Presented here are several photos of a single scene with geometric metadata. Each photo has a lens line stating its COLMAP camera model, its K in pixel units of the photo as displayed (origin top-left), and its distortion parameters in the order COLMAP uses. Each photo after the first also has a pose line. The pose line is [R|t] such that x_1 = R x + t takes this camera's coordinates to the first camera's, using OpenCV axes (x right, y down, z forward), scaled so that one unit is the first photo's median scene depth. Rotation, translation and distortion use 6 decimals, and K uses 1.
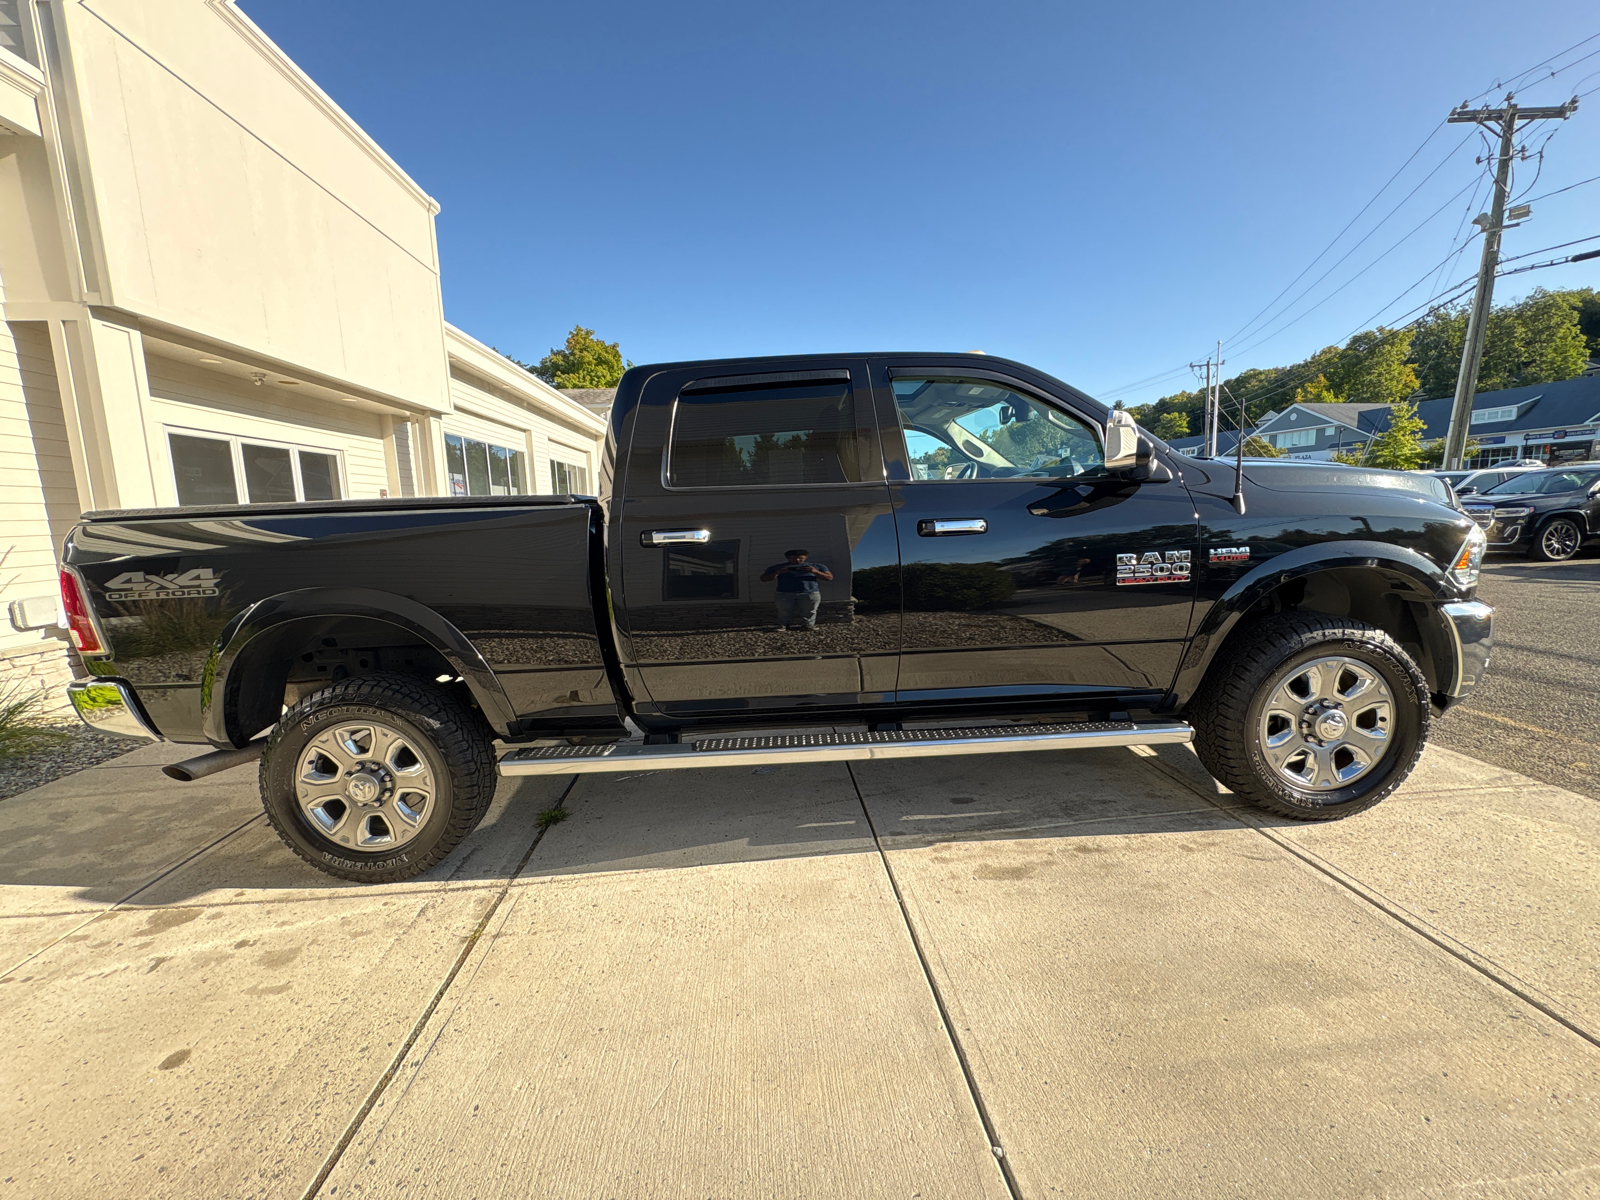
lens RADIAL K [[640.0, 0, 798.6], [0, 640.0, 598.1], [0, 0, 1]] dist [-0.000009, 0.000025]
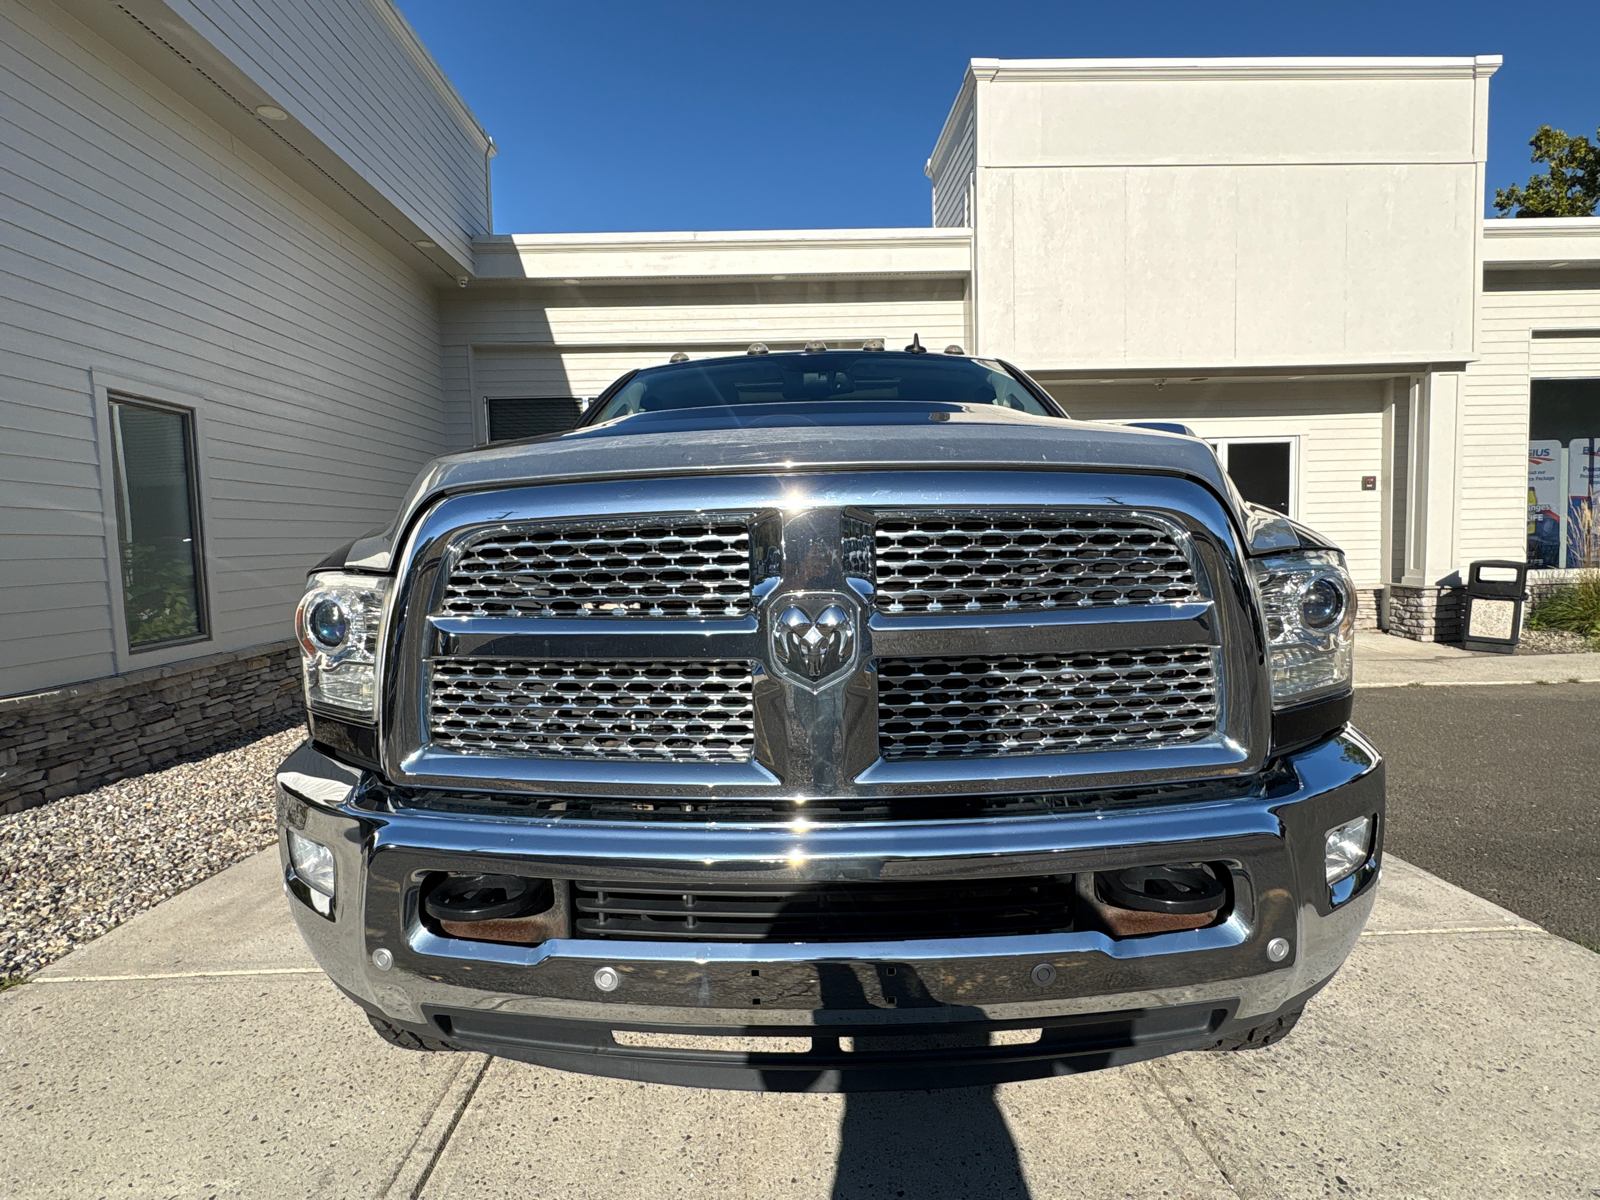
lens RADIAL K [[818.5, 0, 800.3], [0, 818.5, 604.7], [0, 0, 1]] dist [0.002324, -0.000583]
pose [[-0.044419, 0.112155, -0.992697, 0.222756], [-0.111299, 0.986937, 0.116484, -0.028444], [0.992794, 0.115661, -0.031356, 0.190850]]
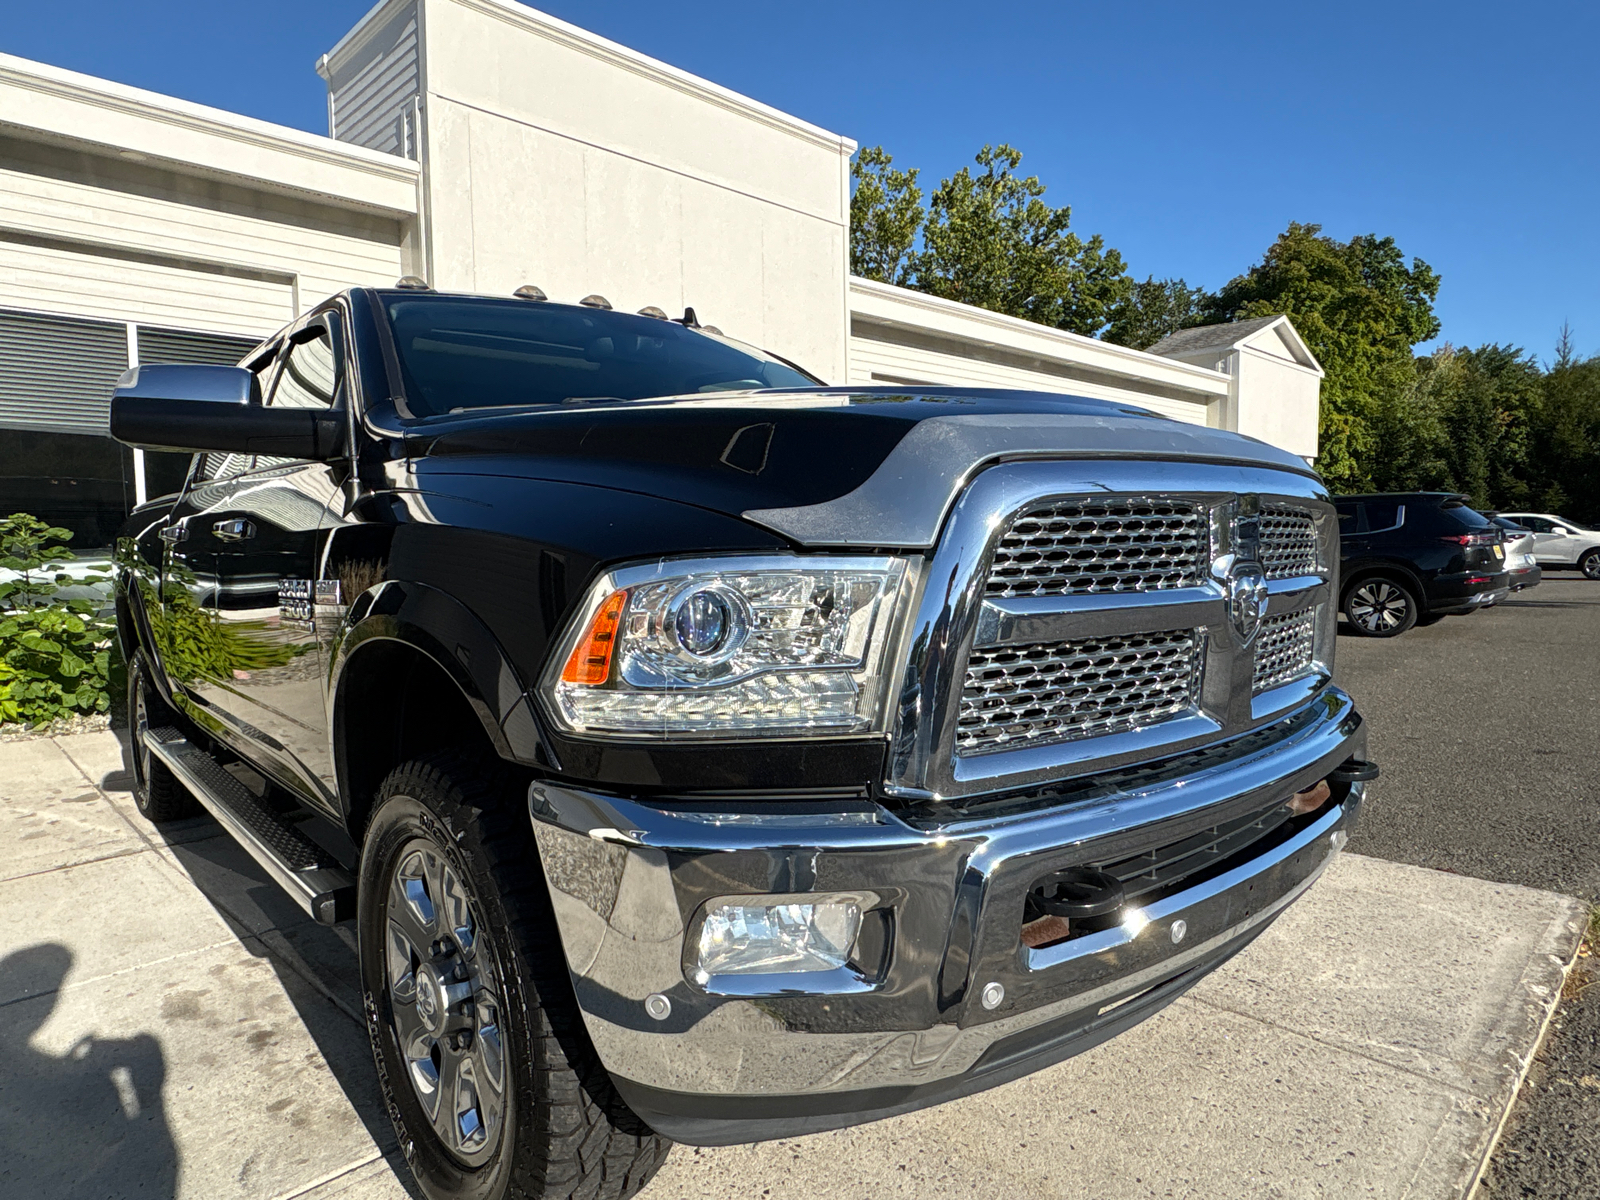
lens RADIAL K [[961.3, 0, 783.4], [0, 961.3, 598.5], [0, 0, 1]] dist [0.000512, 0.001811]
pose [[0.637991, 0.077938, -0.766089, 0.201463], [-0.115278, 0.993320, 0.005054, -0.014674], [0.761366, 0.085089, 0.642714, 0.100757]]
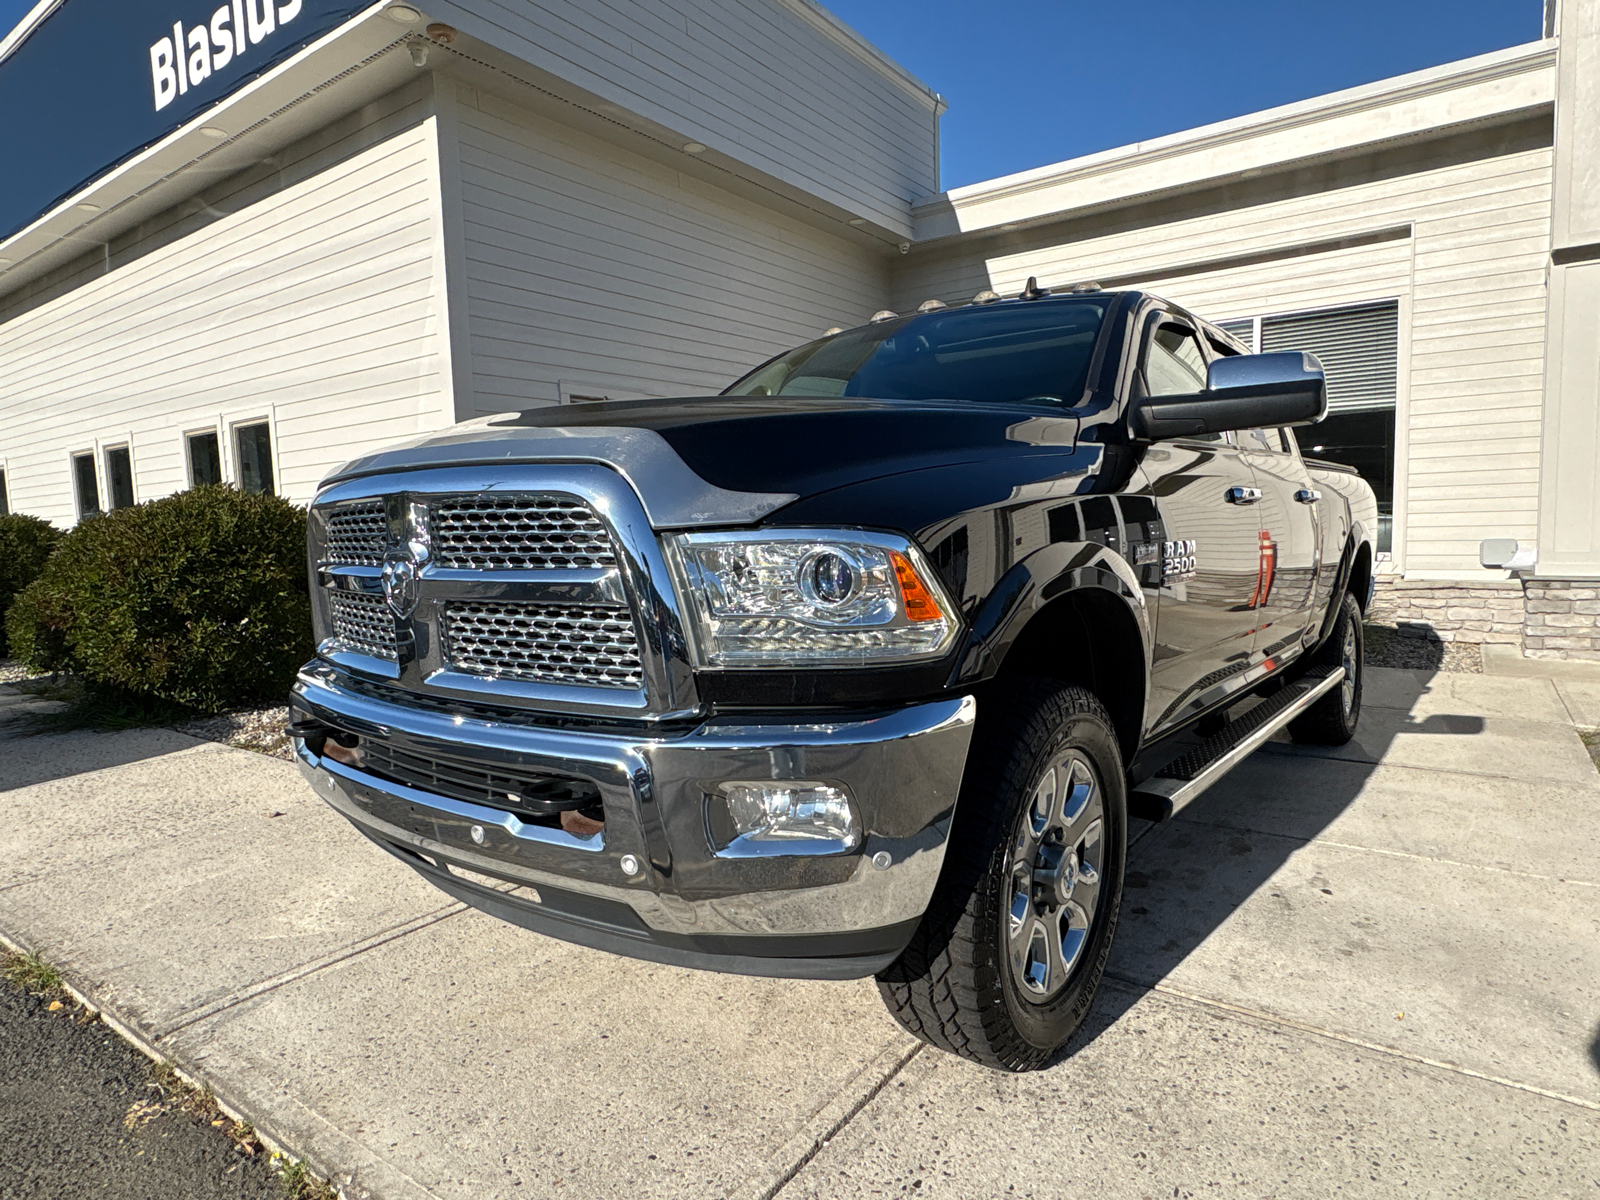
lens RADIAL K [[919.7, 0, 803.6], [0, 919.7, 594.0], [0, 0, 1]] dist [0.000393, 0.000258]
pose [[-0.633272, 0.114589, -0.765399, 0.211639], [-0.055806, 0.979643, 0.192836, -0.038990], [0.771914, 0.164831, -0.613986, 0.282409]]
